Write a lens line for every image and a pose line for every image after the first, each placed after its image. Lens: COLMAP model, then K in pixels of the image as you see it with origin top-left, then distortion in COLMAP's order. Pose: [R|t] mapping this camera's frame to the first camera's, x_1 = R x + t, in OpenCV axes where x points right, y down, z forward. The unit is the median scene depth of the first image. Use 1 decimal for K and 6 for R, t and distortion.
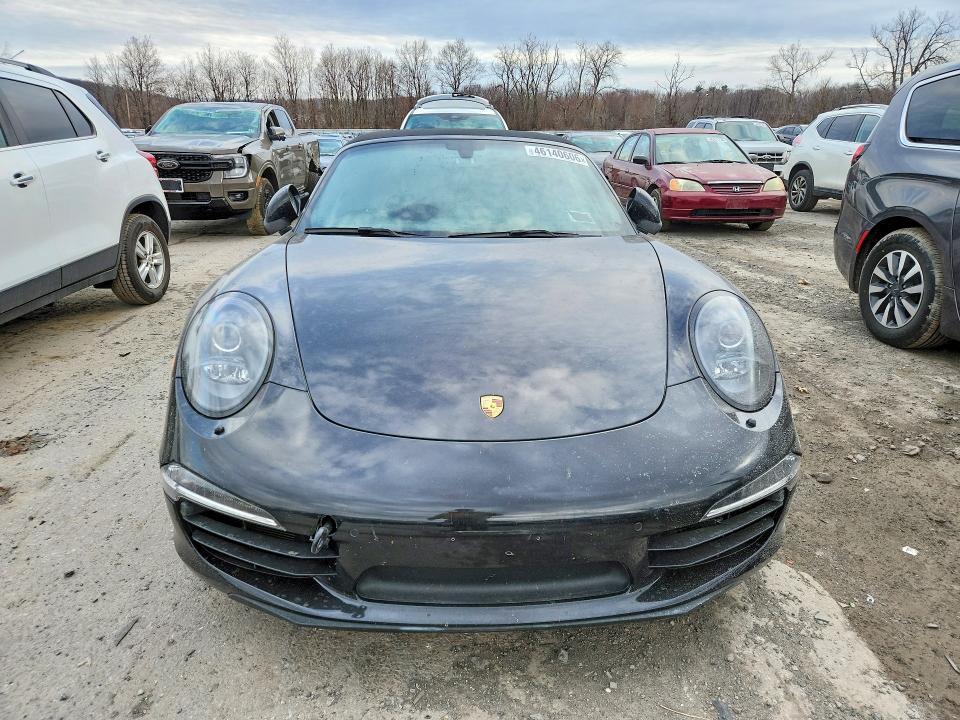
lens RADIAL K [[652.9, 0, 472.4], [0, 652.9, 360.7], [0, 0, 1]] dist [0.075956, -0.060797]
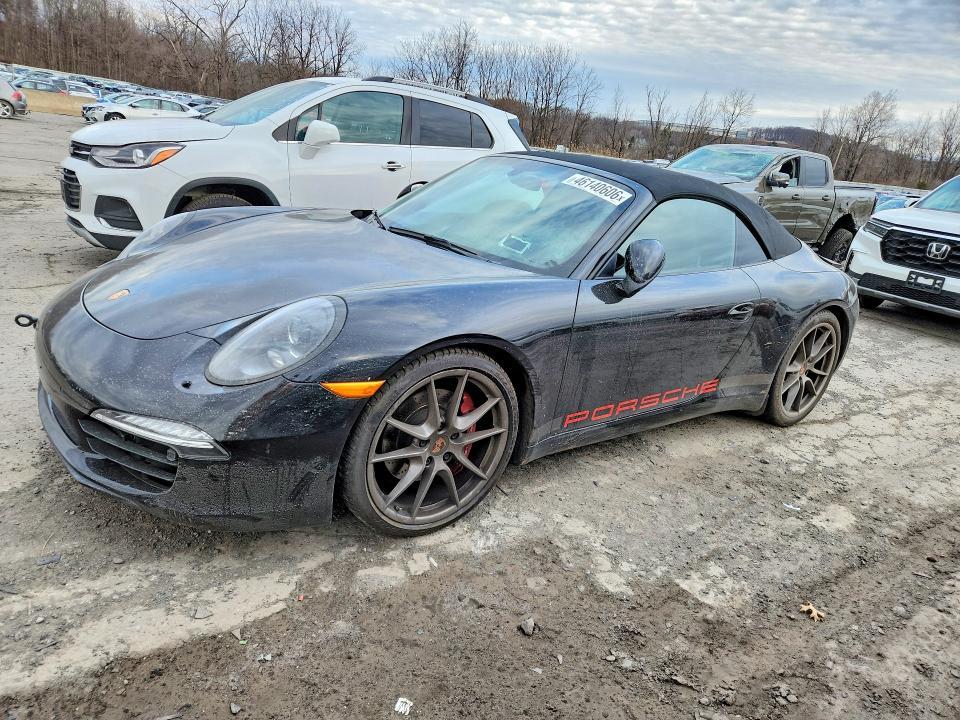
lens RADIAL K [[652.9, 0, 472.4], [0, 652.9, 360.7], [0, 0, 1]] dist [0.075956, -0.060797]
pose [[0.543740, 0.332893, -0.770408, 0.993714], [-0.385825, 0.914364, 0.122788, -0.168624], [0.745309, 0.230478, 0.625615, 0.431379]]
